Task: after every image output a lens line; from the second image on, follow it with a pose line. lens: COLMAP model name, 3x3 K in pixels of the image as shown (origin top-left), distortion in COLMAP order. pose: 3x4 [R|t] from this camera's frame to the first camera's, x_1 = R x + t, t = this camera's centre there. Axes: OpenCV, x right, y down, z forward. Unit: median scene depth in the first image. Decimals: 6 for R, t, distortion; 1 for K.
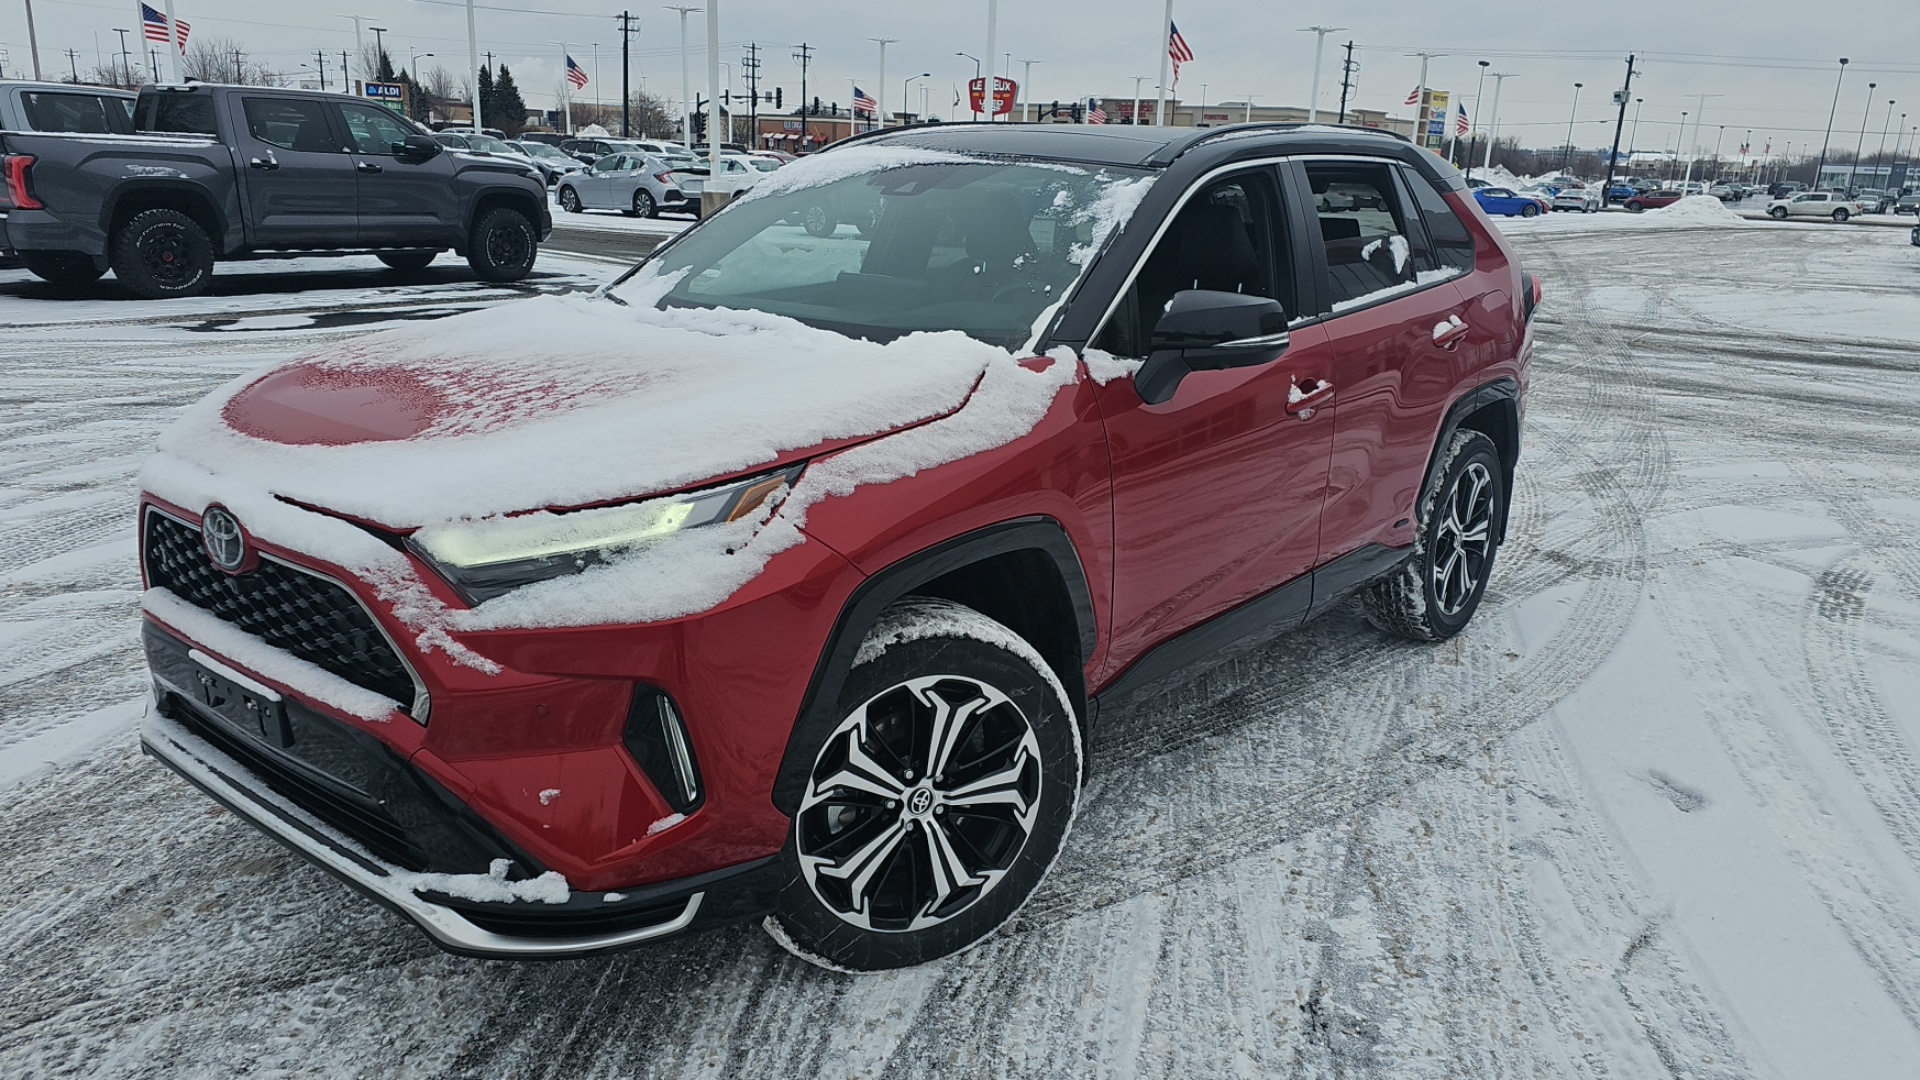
lens RADIAL K [[1357.1, 0, 973.8], [0, 1357.1, 567.0], [0, 0, 1]] dist [0.092988, -0.087033]
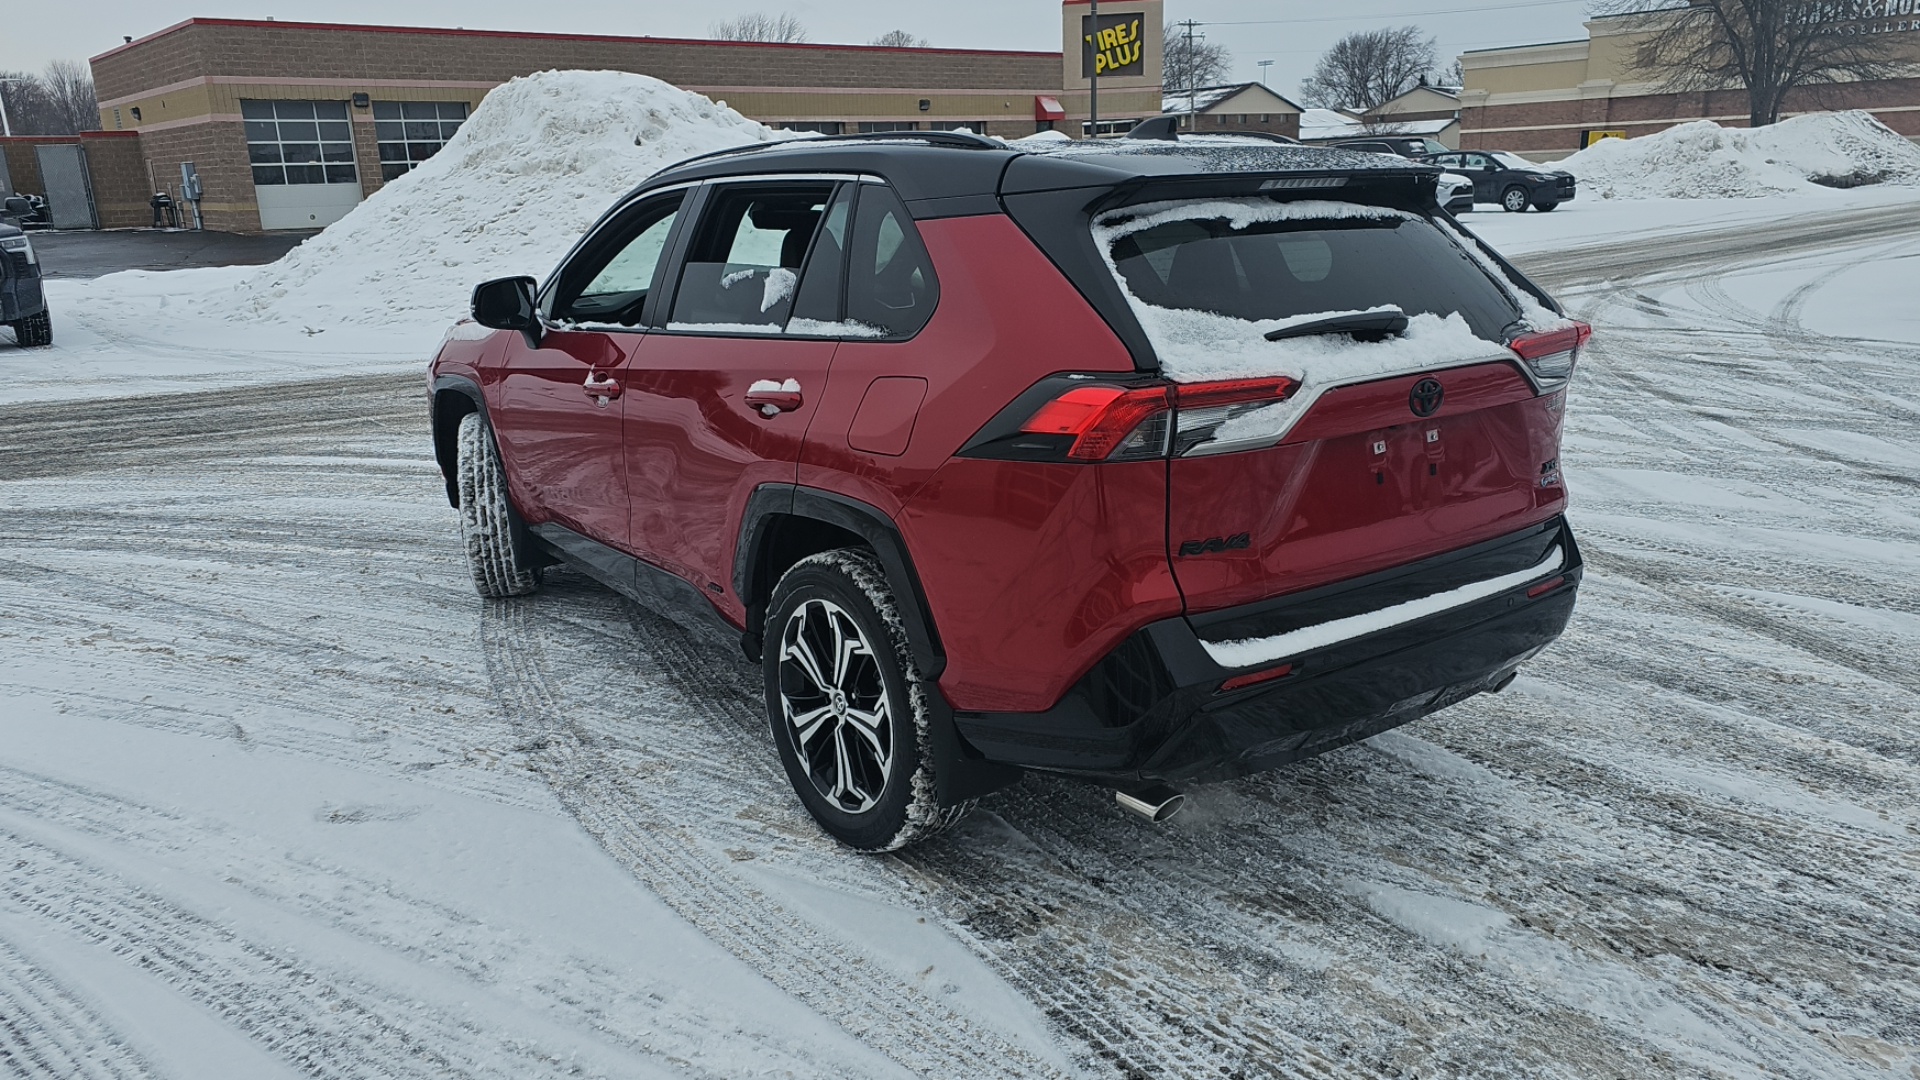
lens RADIAL K [[1373.2, 0, 959.0], [0, 1373.2, 560.1], [0, 0, 1]] dist [0.083000, -0.077698]
pose [[-0.251555, 0.235360, -0.938790, 1.331911], [-0.259165, 0.918178, 0.299638, -0.429471], [0.932498, 0.318677, -0.169975, 1.557745]]
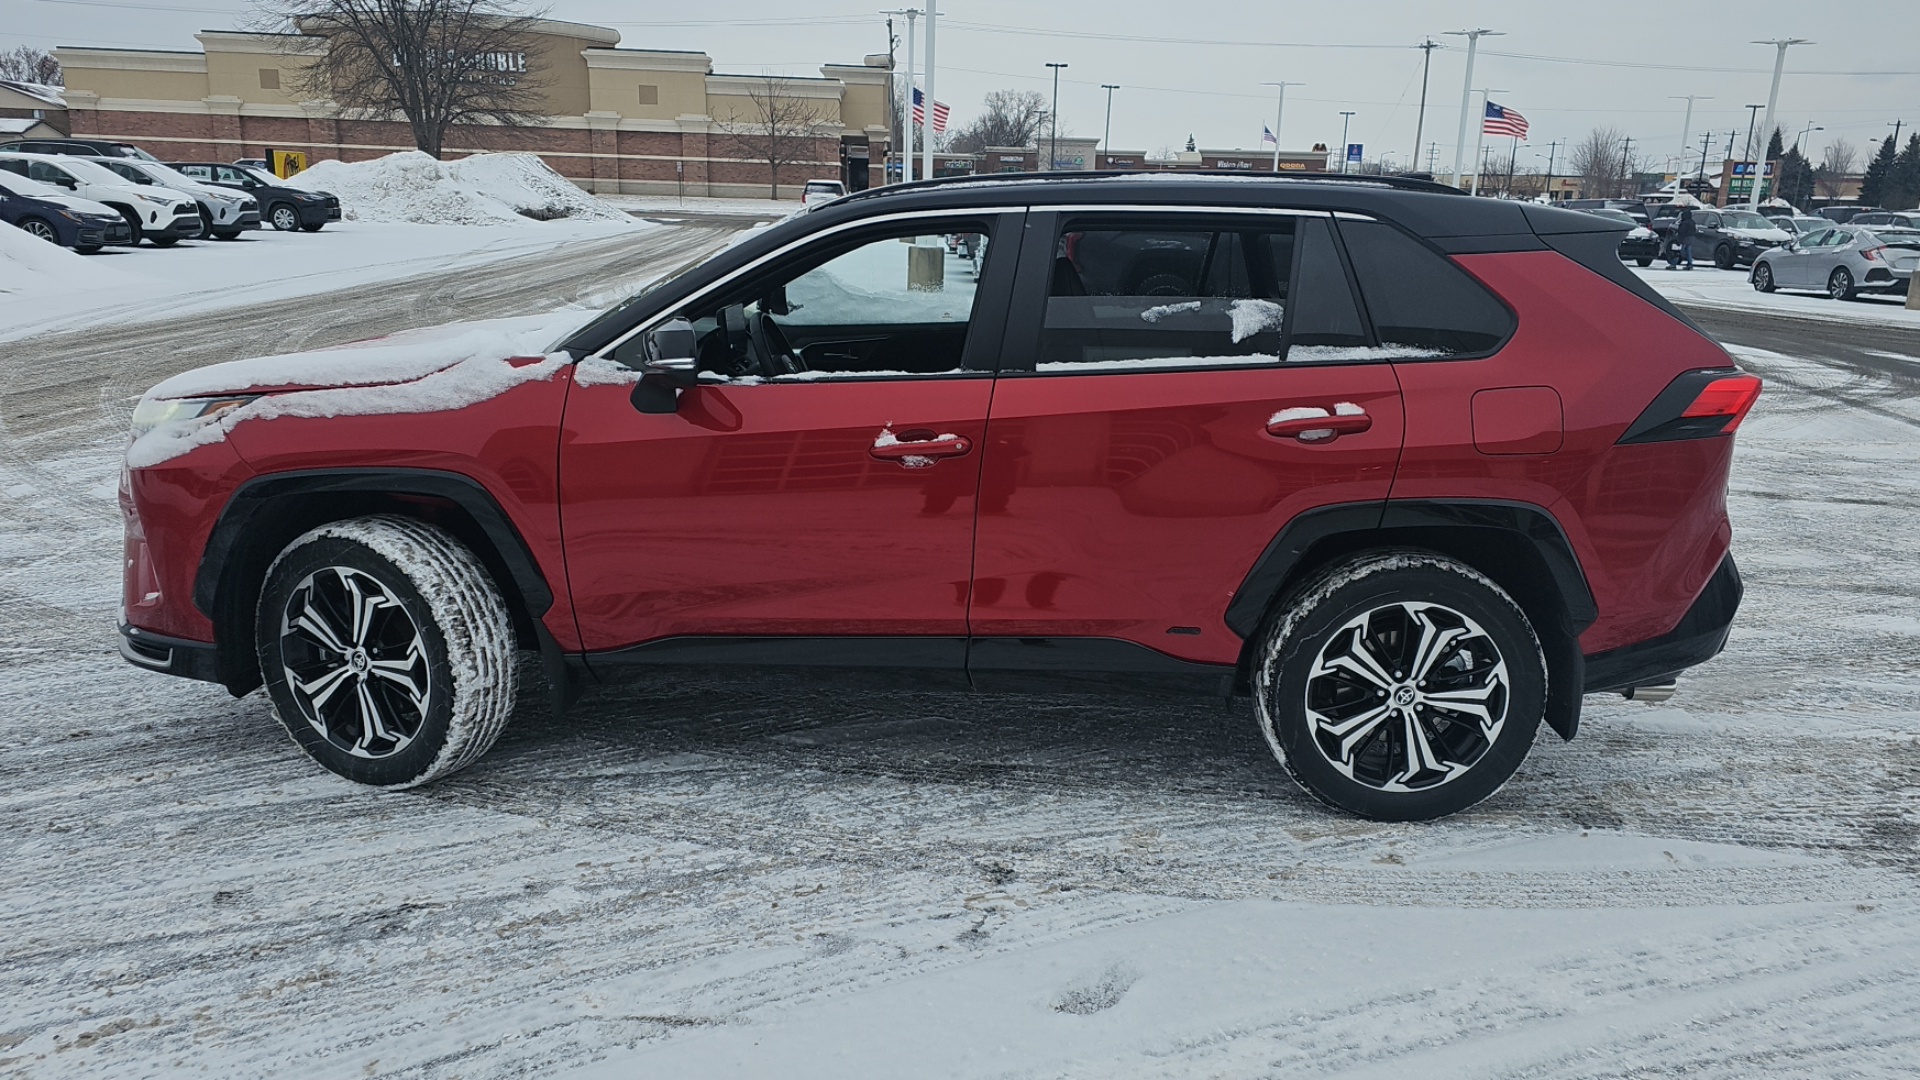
lens RADIAL K [[1357.1, 0, 973.8], [0, 1357.1, 567.0], [0, 0, 1]] dist [0.092988, -0.087033]
pose [[0.622952, 0.189875, -0.758866, 1.043027], [-0.230830, 0.971517, 0.053594, -0.103563], [0.747428, 0.141782, 0.649037, 0.416847]]
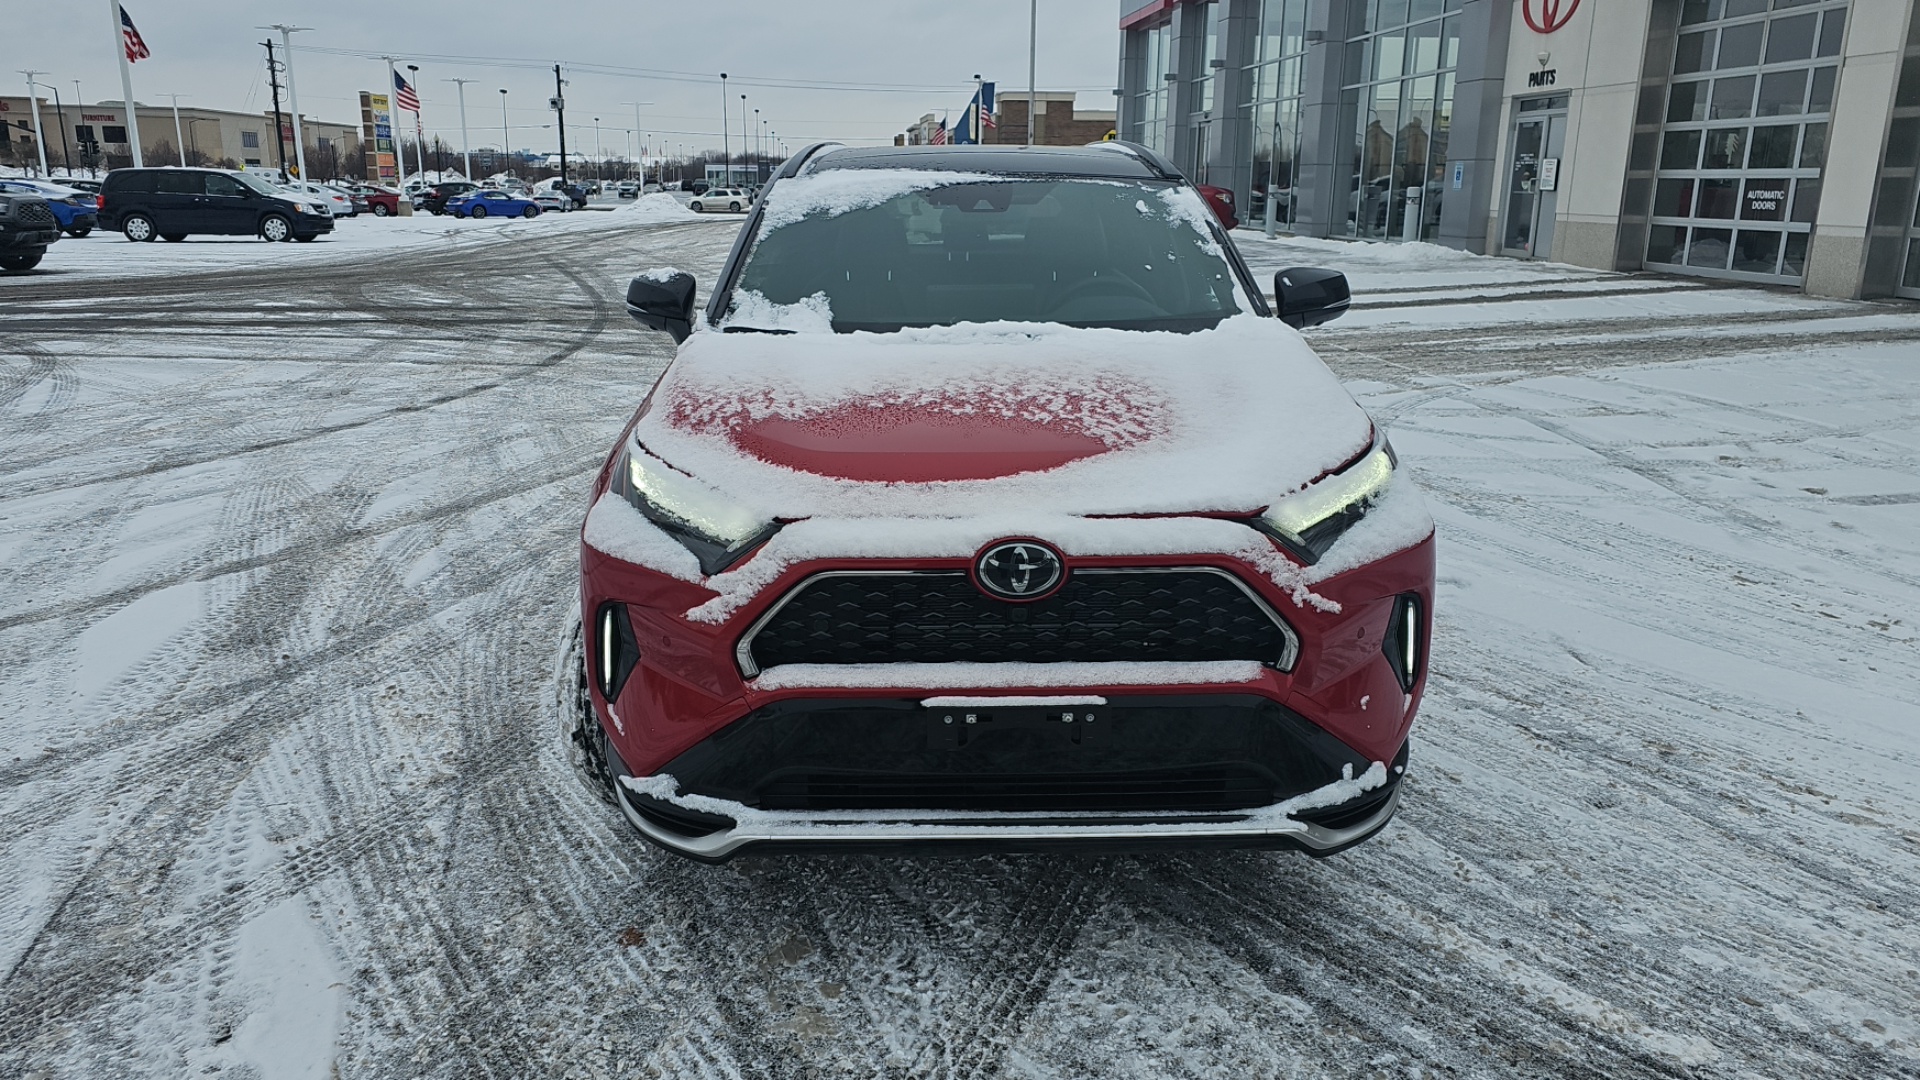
lens RADIAL K [[1347.7, 0, 944.6], [0, 1347.7, 541.2], [0, 0, 1]] dist [0.075663, -0.065692]
pose [[0.765332, -0.198099, 0.612392, -0.829189], [0.208109, 0.976512, 0.055804, -0.075858], [-0.609063, 0.084735, 0.788582, 0.160967]]
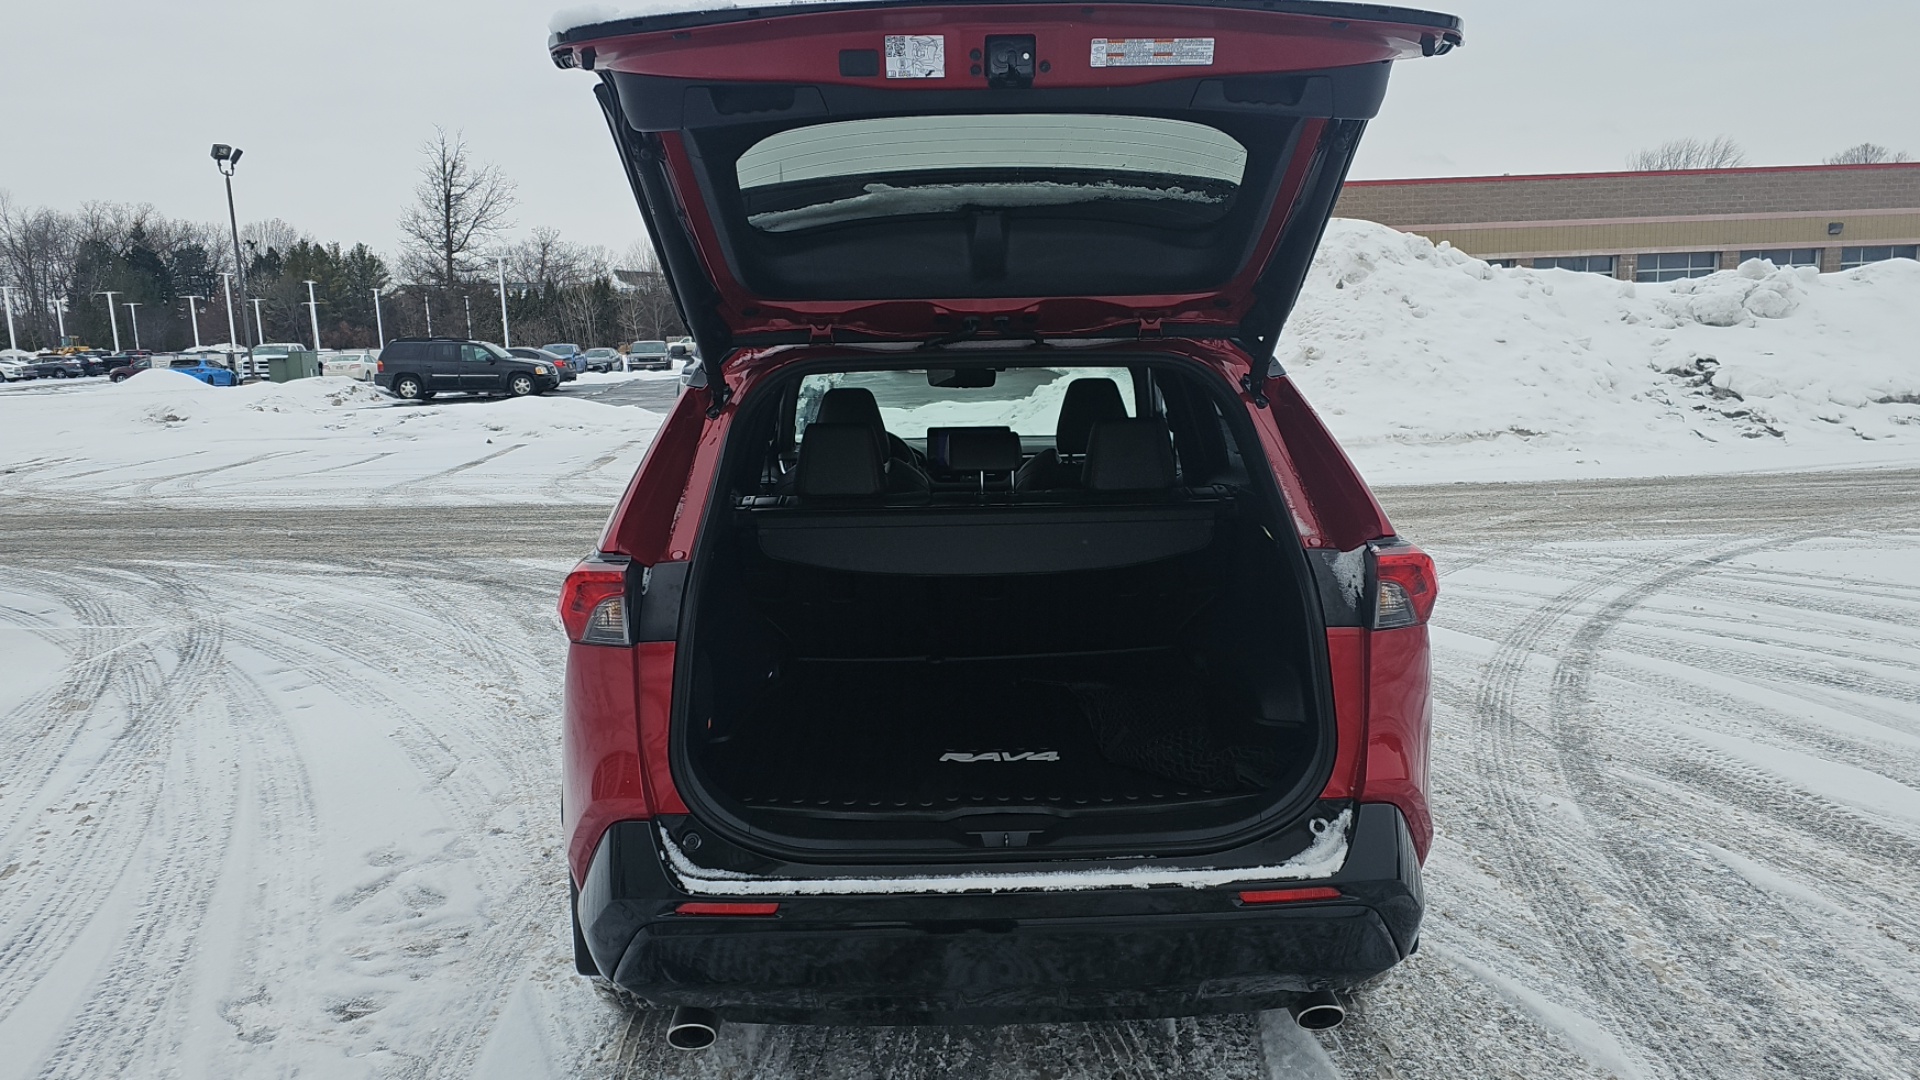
lens RADIAL K [[1371.4, 0, 969.5], [0, 1371.4, 549.8], [0, 0, 1]] dist [0.075999, -0.057557]
pose [[-0.758548, 0.087774, -0.645679, 0.905487], [-0.186702, 0.920066, 0.344413, -0.606877], [0.624298, 0.381804, -0.681526, 2.086717]]
